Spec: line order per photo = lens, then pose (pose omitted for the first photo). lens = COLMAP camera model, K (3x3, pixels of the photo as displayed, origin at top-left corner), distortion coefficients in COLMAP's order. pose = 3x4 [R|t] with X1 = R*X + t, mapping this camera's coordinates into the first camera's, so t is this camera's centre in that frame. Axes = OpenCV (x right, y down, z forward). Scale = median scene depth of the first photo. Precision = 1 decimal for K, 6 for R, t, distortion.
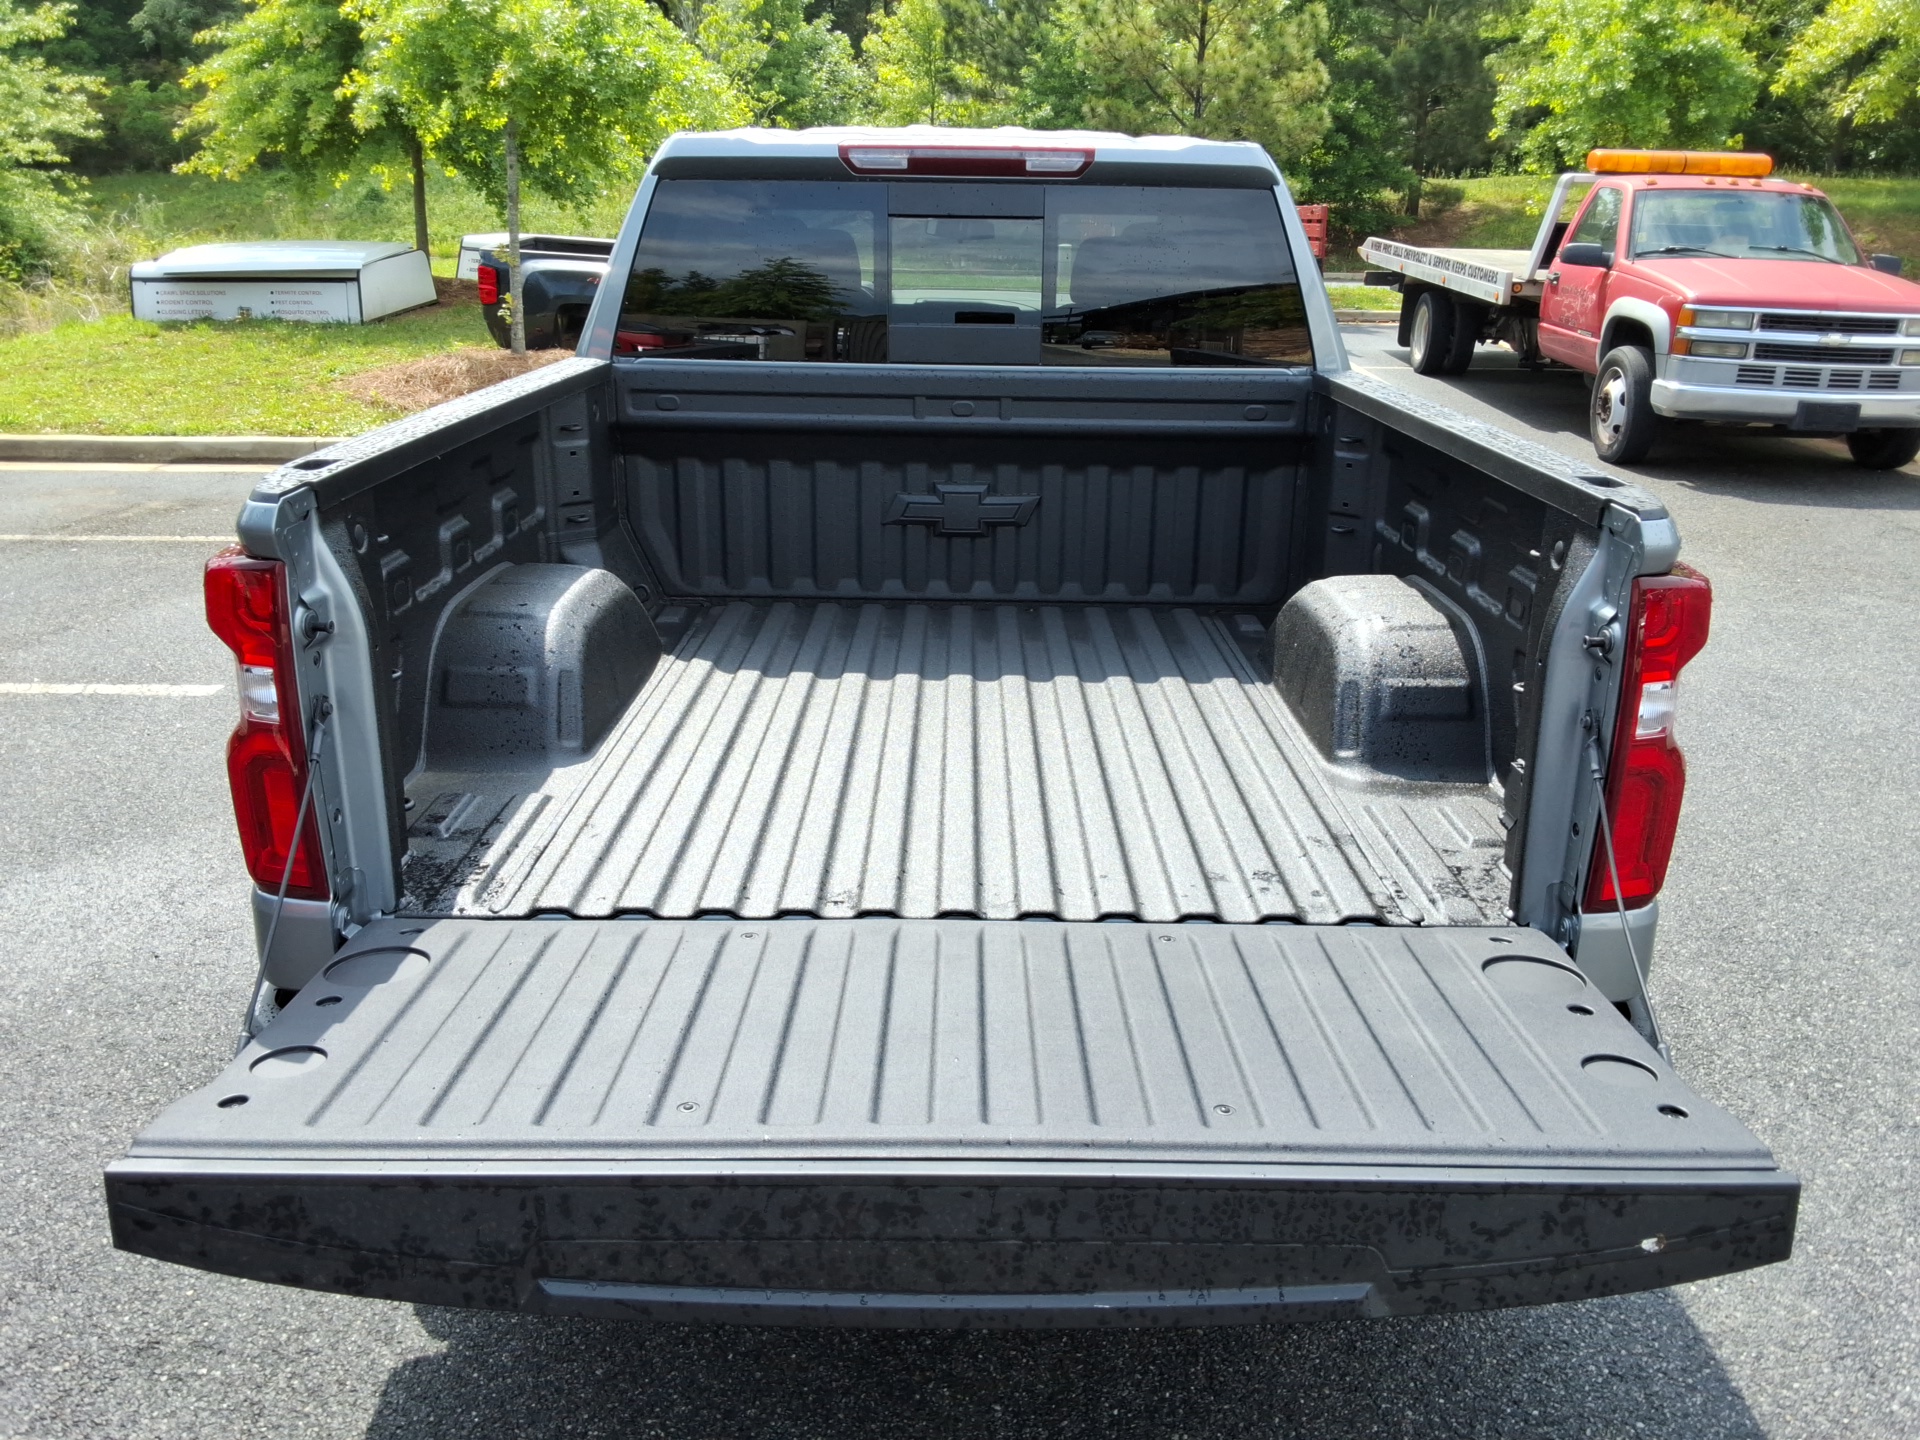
lens RADIAL K [[1544.4, 0, 970.7], [0, 1544.4, 704.0], [0, 0, 1]] dist [0.075299, -0.117968]
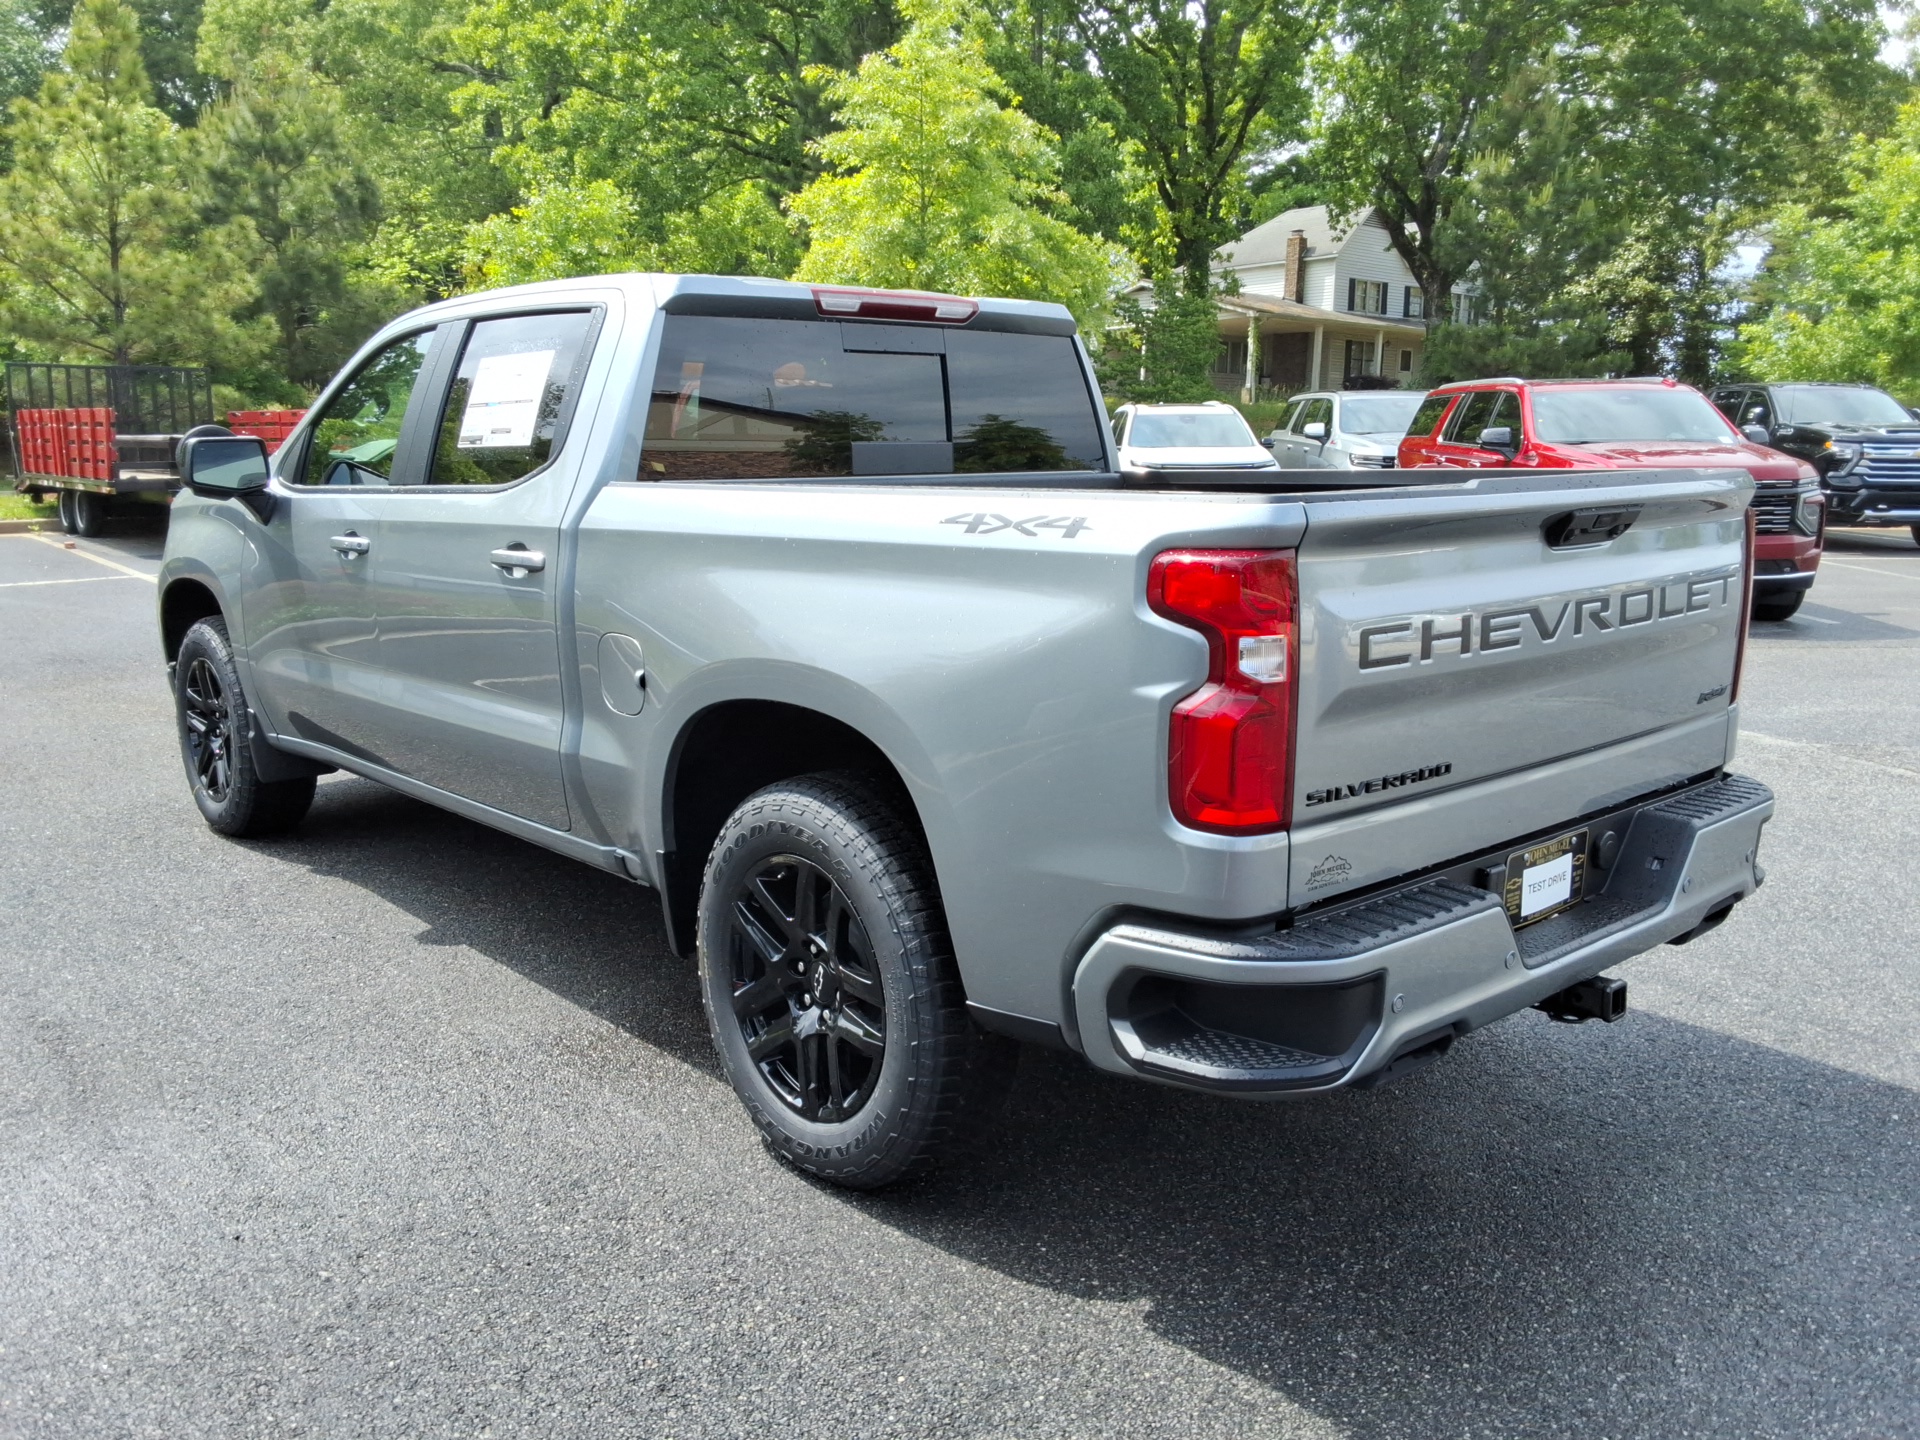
lens RADIAL K [[1548.6, 0, 967.2], [0, 1548.6, 694.4], [0, 0, 1]] dist [0.125479, -0.209411]
pose [[0.746118, -0.128397, 0.653316, -0.237173], [0.218857, 0.974000, -0.058525, 0.006767], [-0.628816, 0.186649, 0.754820, 0.035485]]
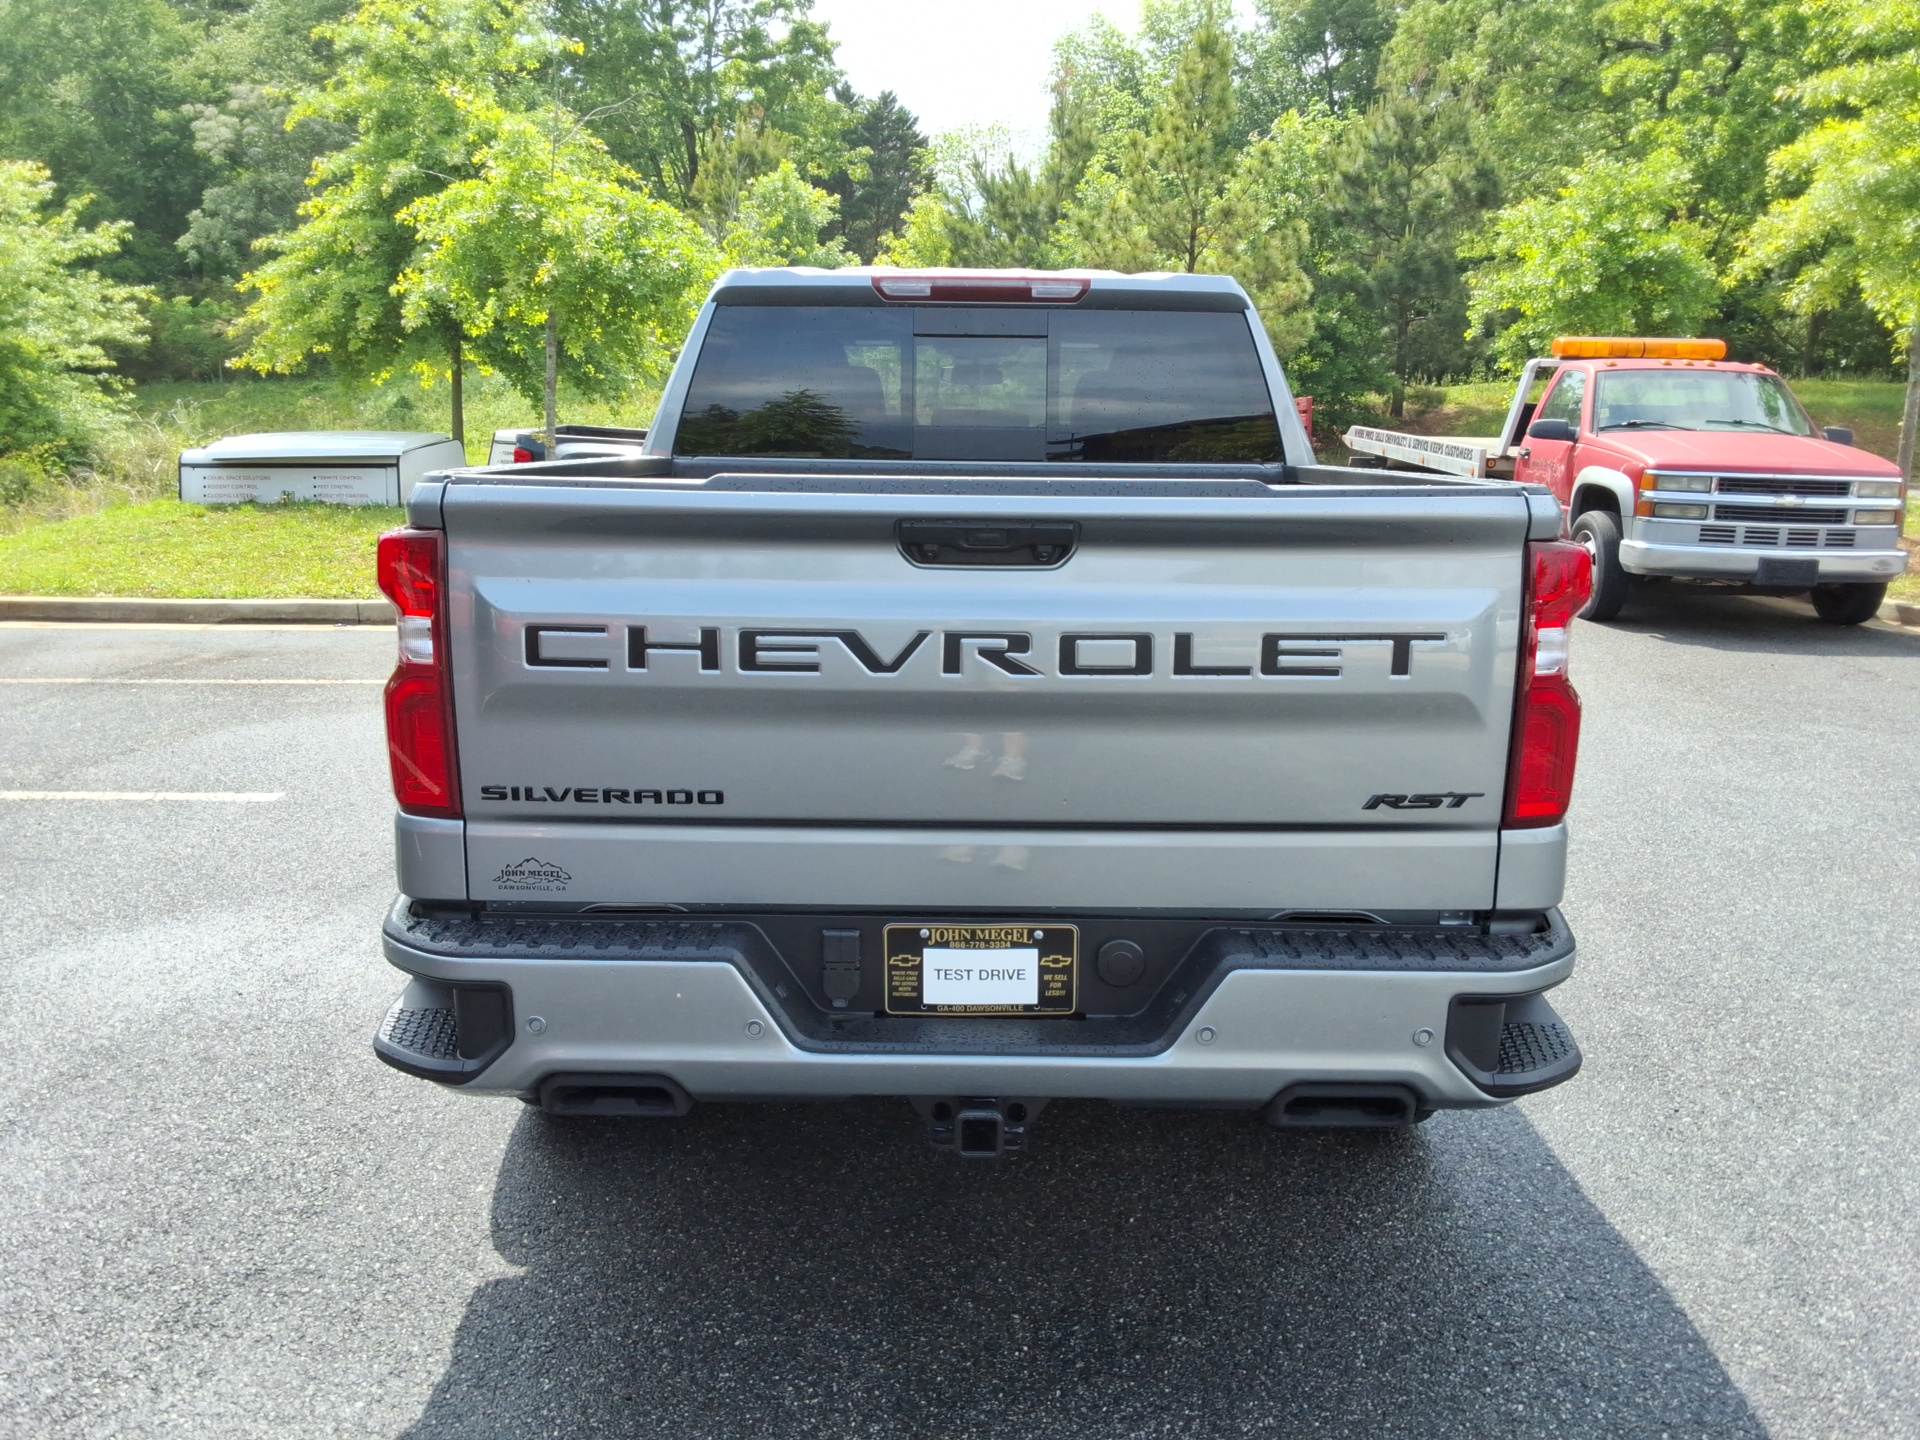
lens RADIAL K [[1536.1, 0, 972.1], [0, 1536.1, 708.2], [0, 0, 1]] dist [0.113956, -0.179238]
pose [[0.999996, -0.002154, -0.001848, -0.002421], [0.001907, 0.992191, -0.124715, 0.032891], [0.002102, 0.124711, 0.992191, -0.034842]]
